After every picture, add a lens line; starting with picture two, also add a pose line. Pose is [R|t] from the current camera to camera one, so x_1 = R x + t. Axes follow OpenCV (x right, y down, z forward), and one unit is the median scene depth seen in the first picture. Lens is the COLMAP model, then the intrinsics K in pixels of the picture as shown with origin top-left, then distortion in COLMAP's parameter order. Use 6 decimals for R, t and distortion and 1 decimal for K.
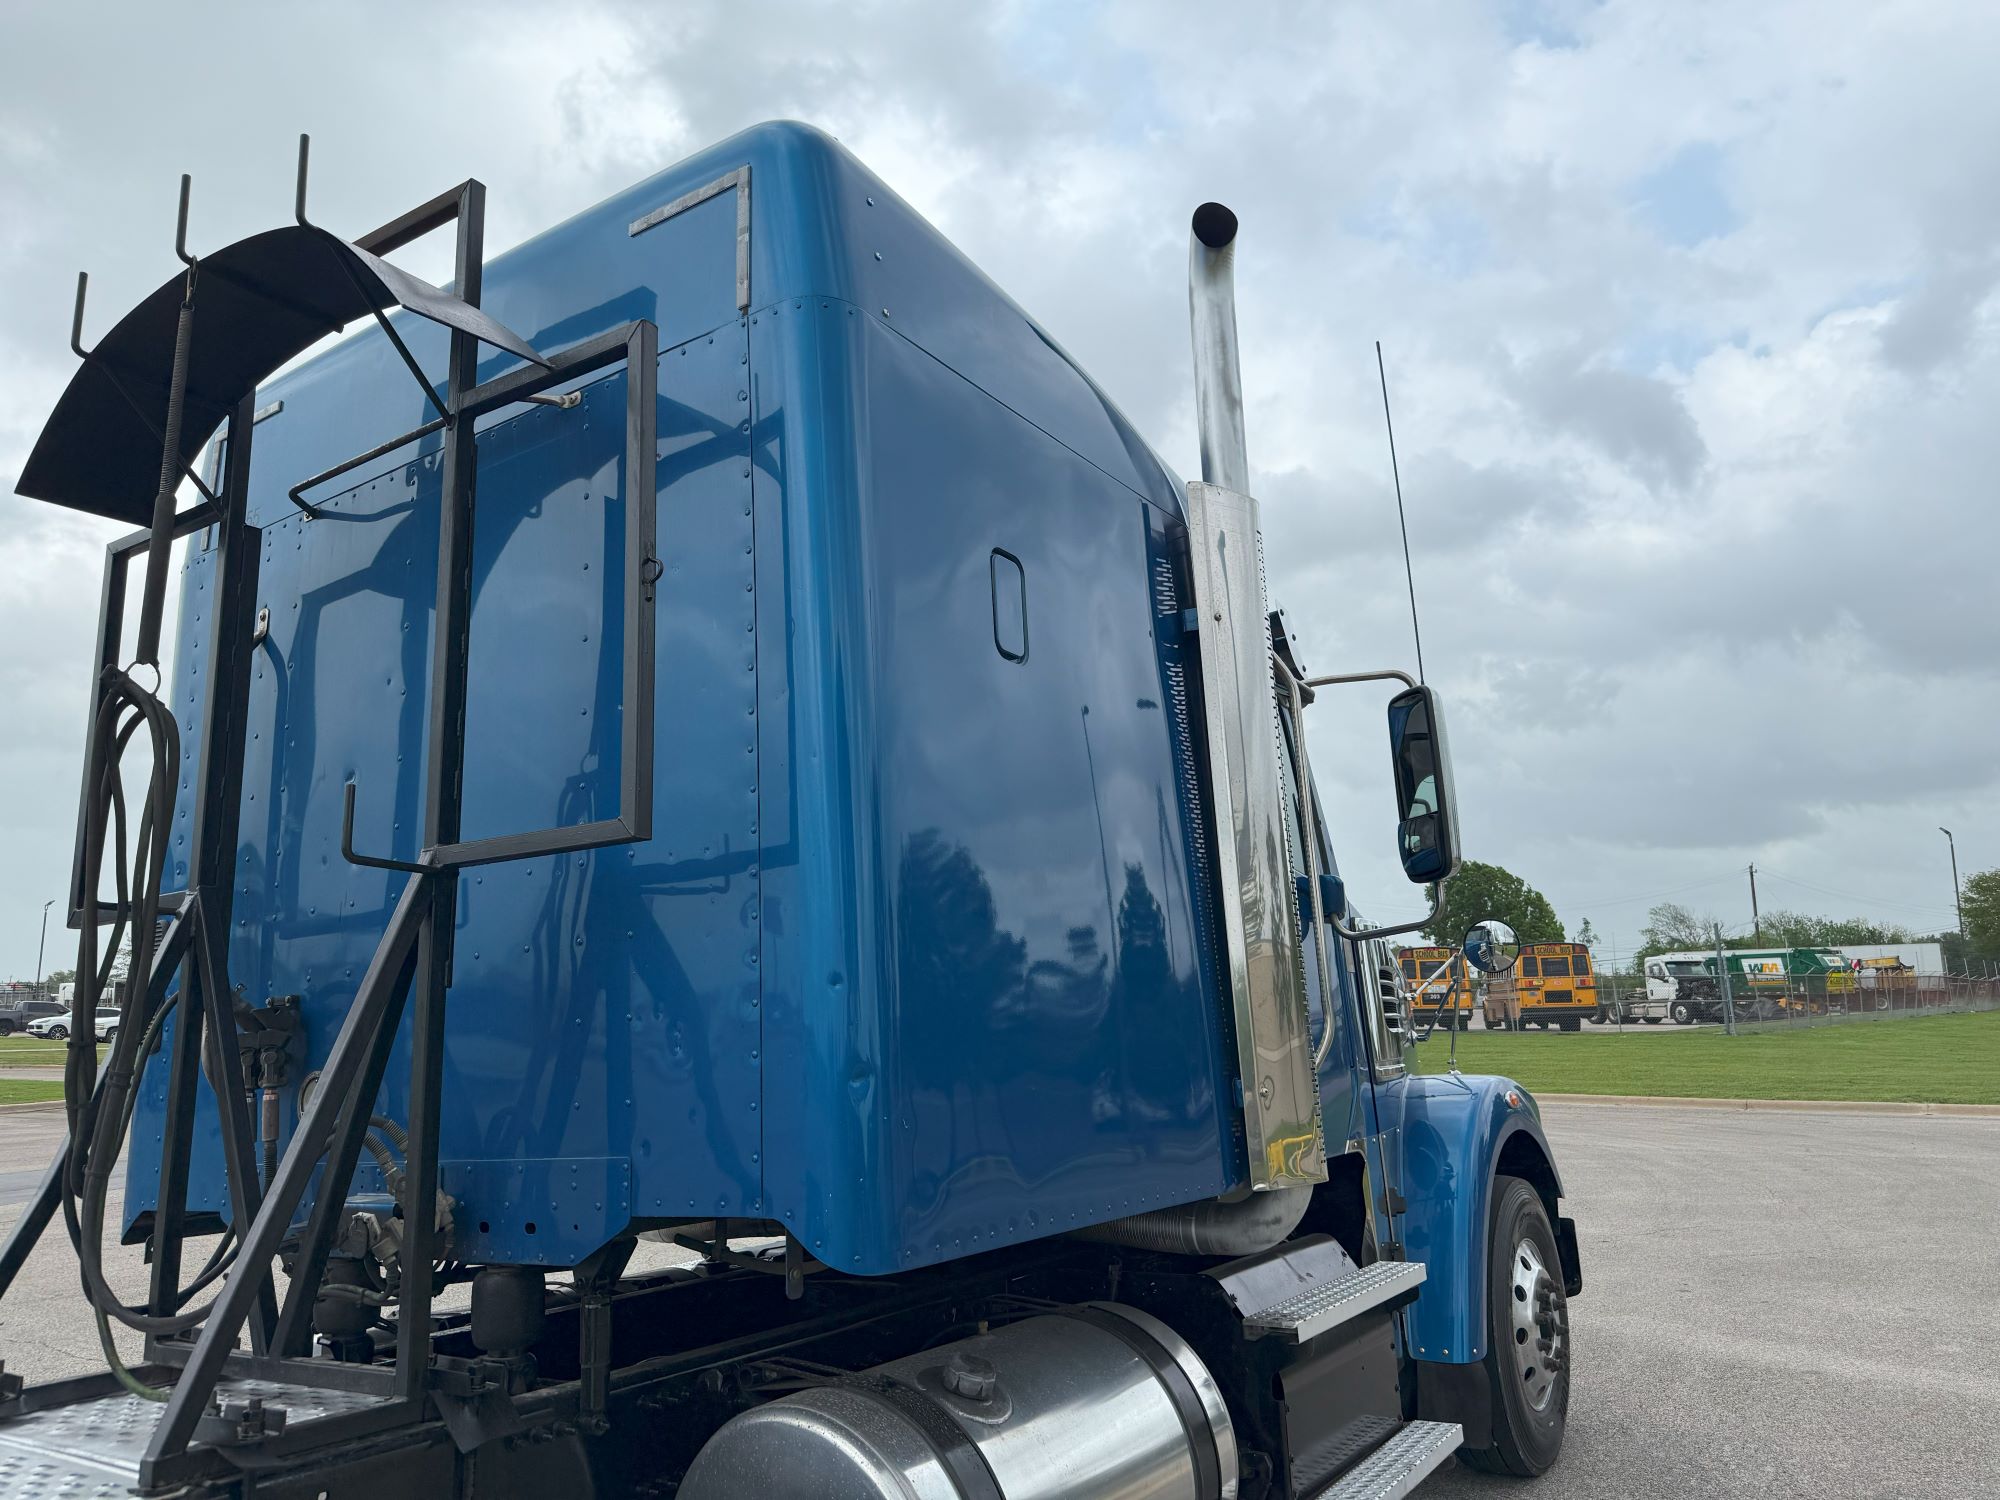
lens RADIAL K [[1367.1, 0, 1000.0], [0, 1367.1, 750.0], [0, 0, 1]] dist [0.046898, -0.063192]
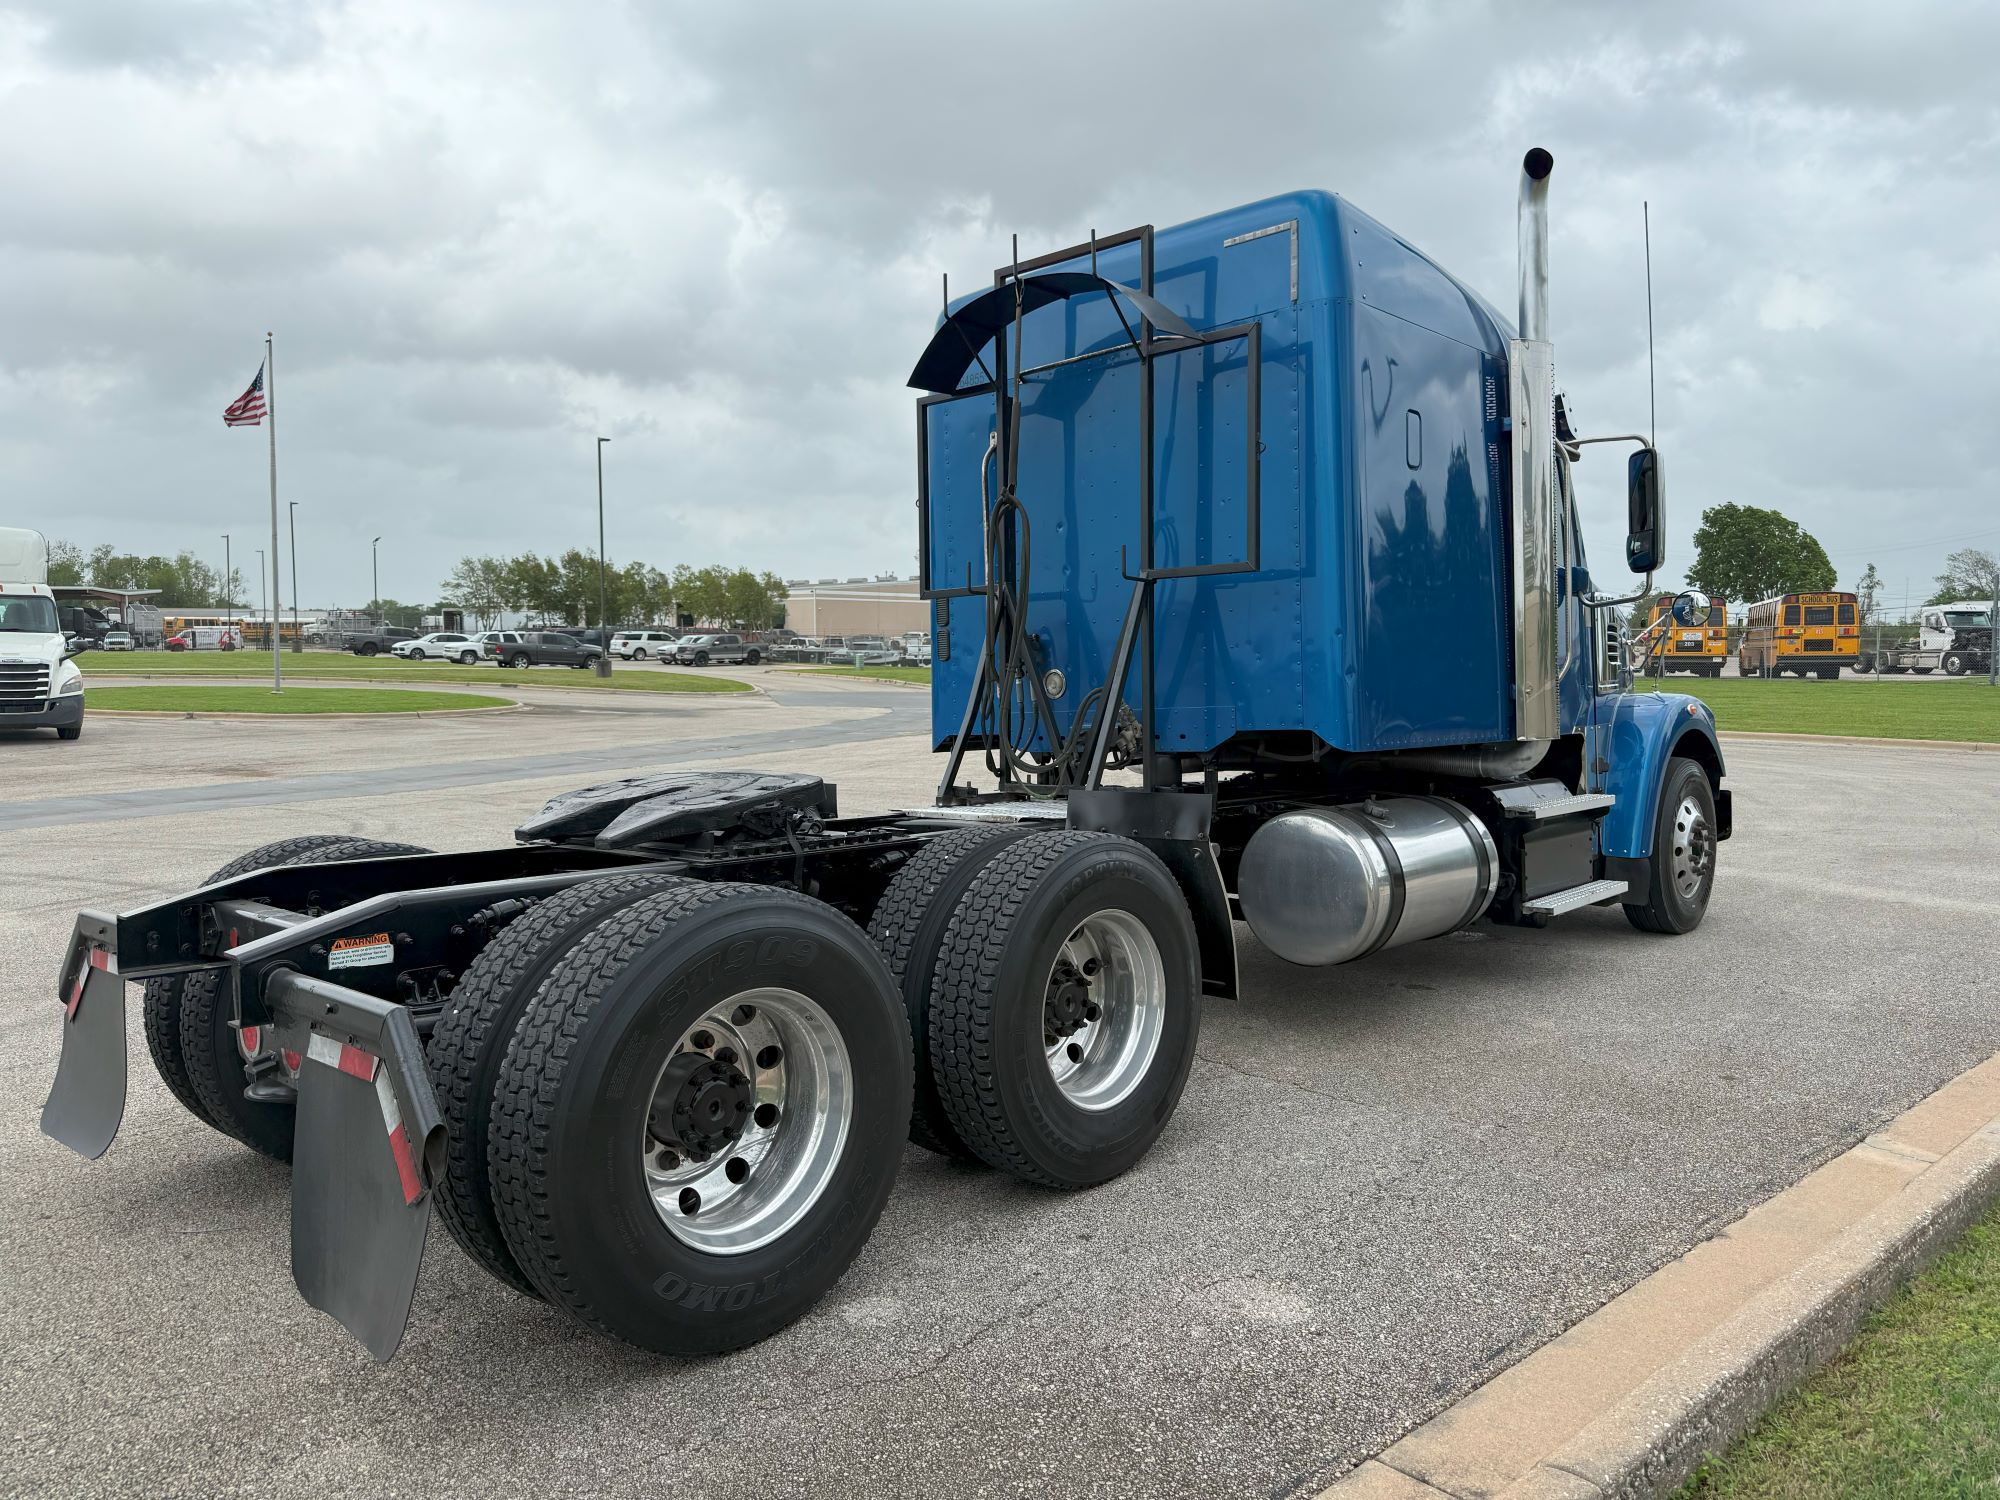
lens RADIAL K [[1367.1, 0, 1000.0], [0, 1367.1, 750.0], [0, 0, 1]] dist [0.046898, -0.063192]
pose [[0.986267, 0.029296, -0.162540, -0.136626], [0.013627, 0.966353, 0.256859, -0.106534], [0.164595, -0.255547, 0.952683, -0.597845]]
